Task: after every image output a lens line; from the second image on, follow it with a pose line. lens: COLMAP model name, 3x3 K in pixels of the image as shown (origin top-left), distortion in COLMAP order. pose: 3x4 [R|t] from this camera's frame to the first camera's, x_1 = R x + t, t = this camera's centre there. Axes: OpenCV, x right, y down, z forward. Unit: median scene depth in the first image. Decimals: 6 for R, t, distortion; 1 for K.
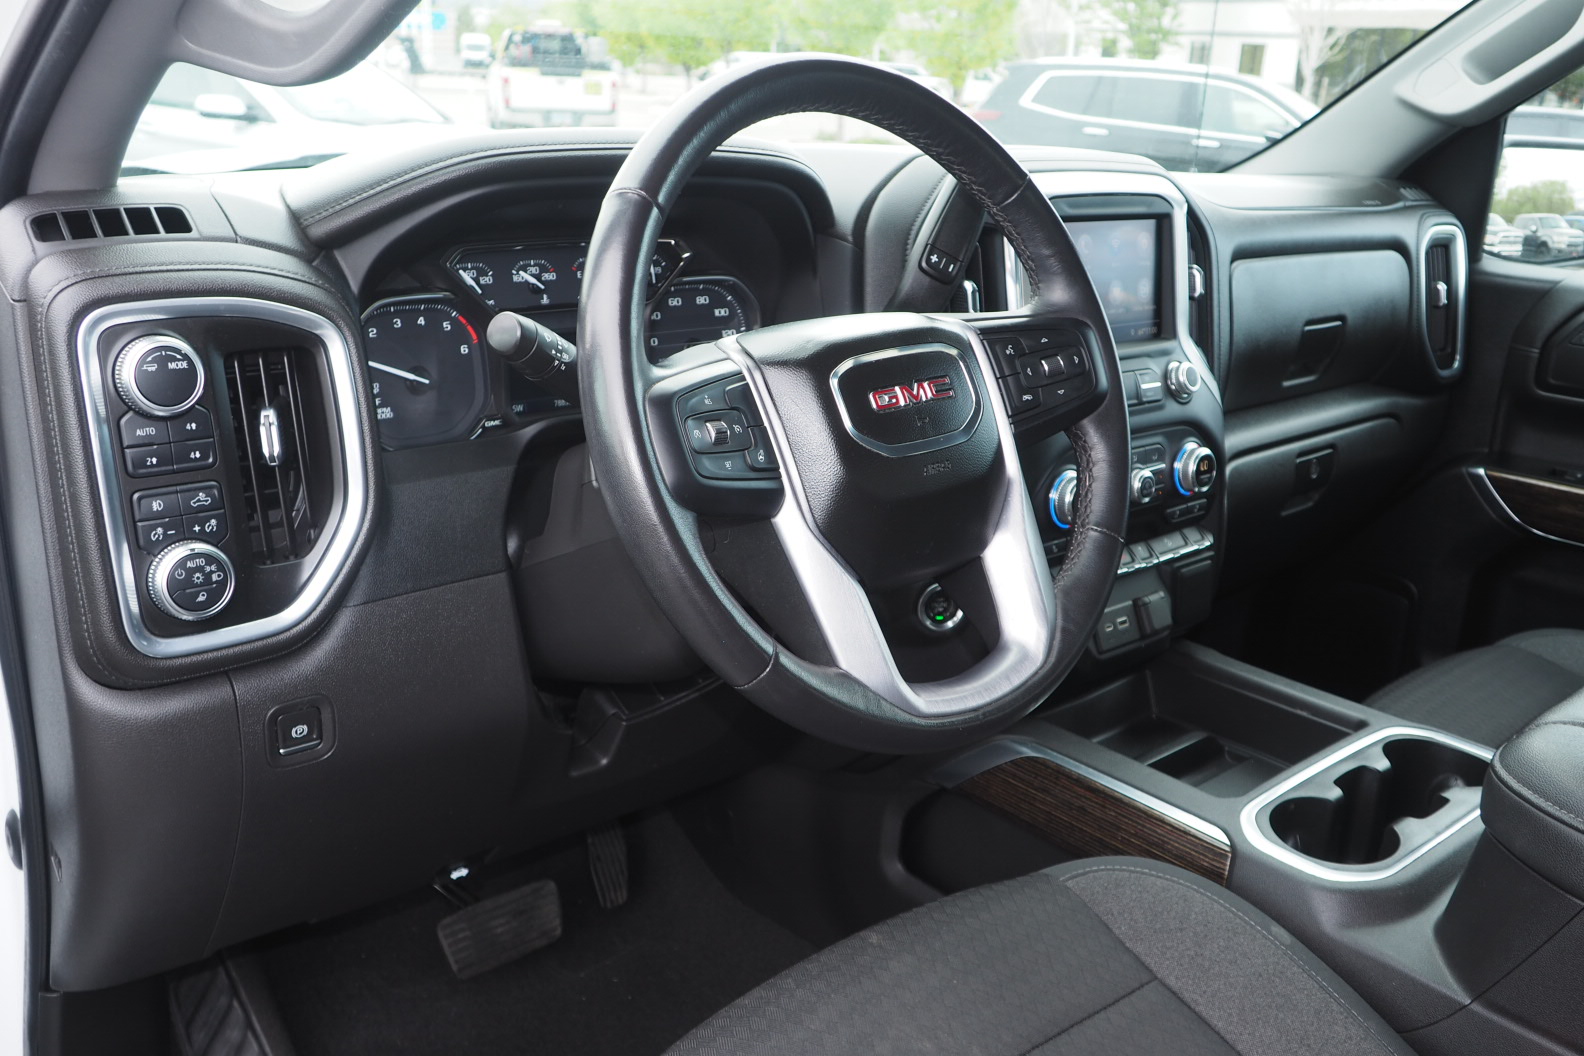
lens RADIAL K [[1344.5, 0, 783.7], [0, 1344.5, 530.8], [0, 0, 1]] dist [-0.046450, 0.083400]
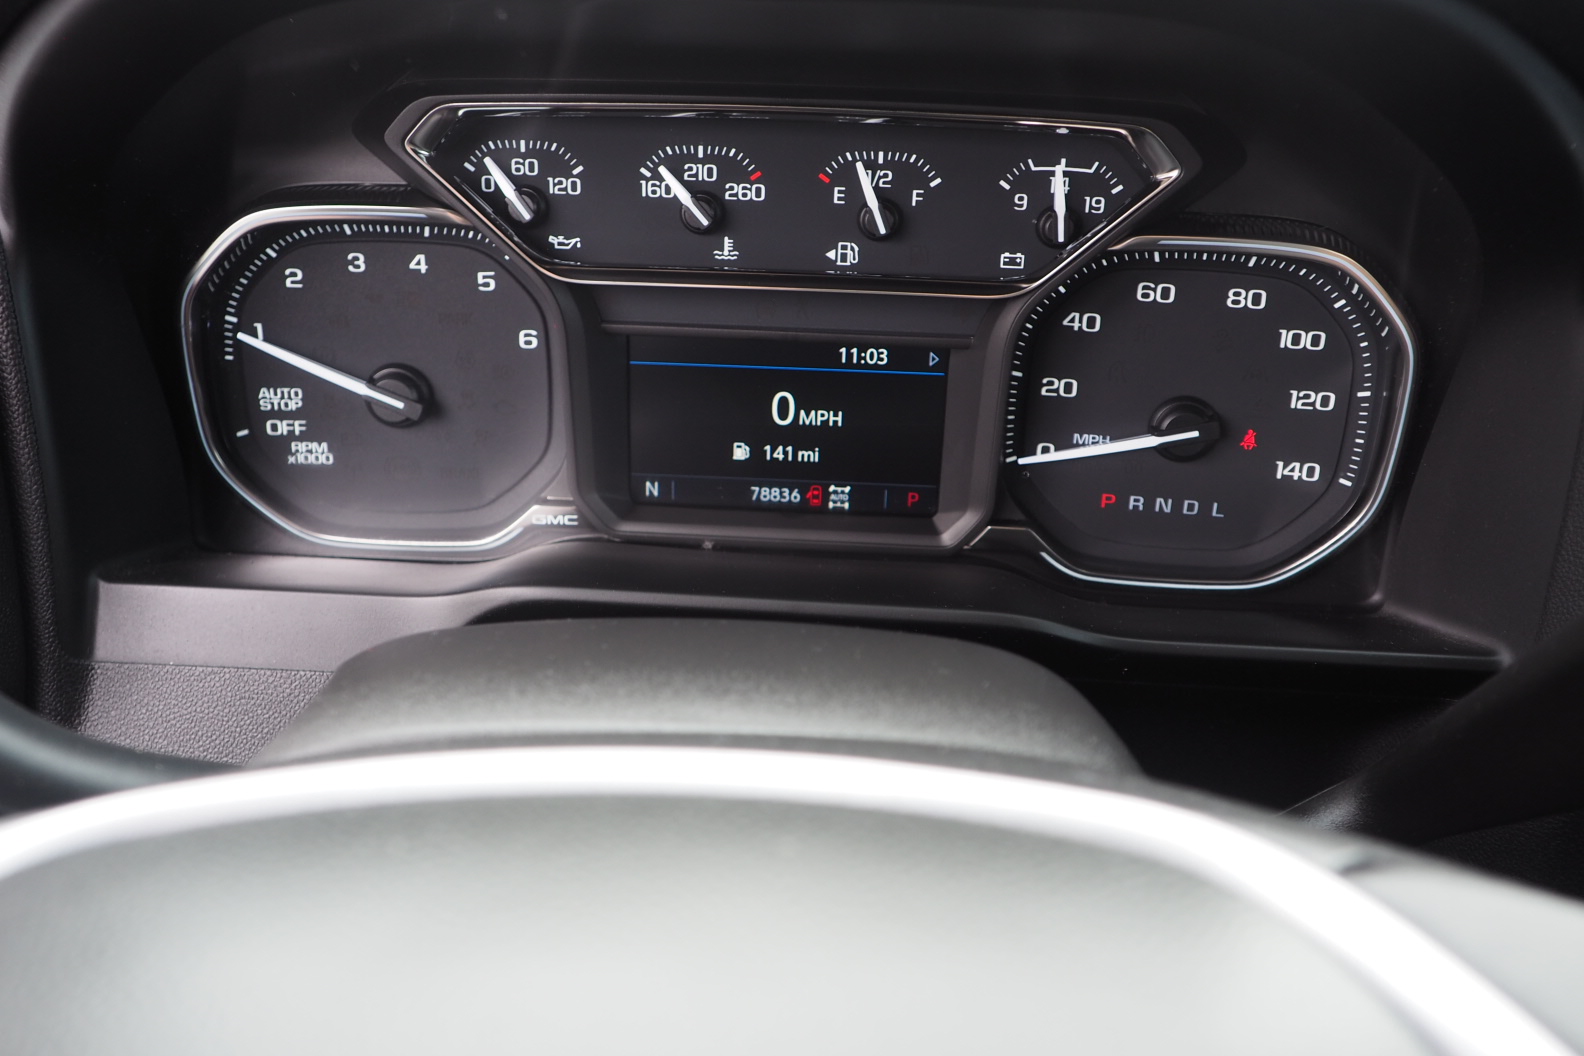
lens RADIAL K [[1344.5, 0, 783.7], [0, 1344.5, 530.8], [0, 0, 1]] dist [-0.046450, 0.083400]
pose [[0.710415, 0.313600, -0.630052, 0.086465], [-0.202625, 0.948469, 0.243618, -0.156116], [0.673984, -0.045406, 0.737350, 0.579042]]
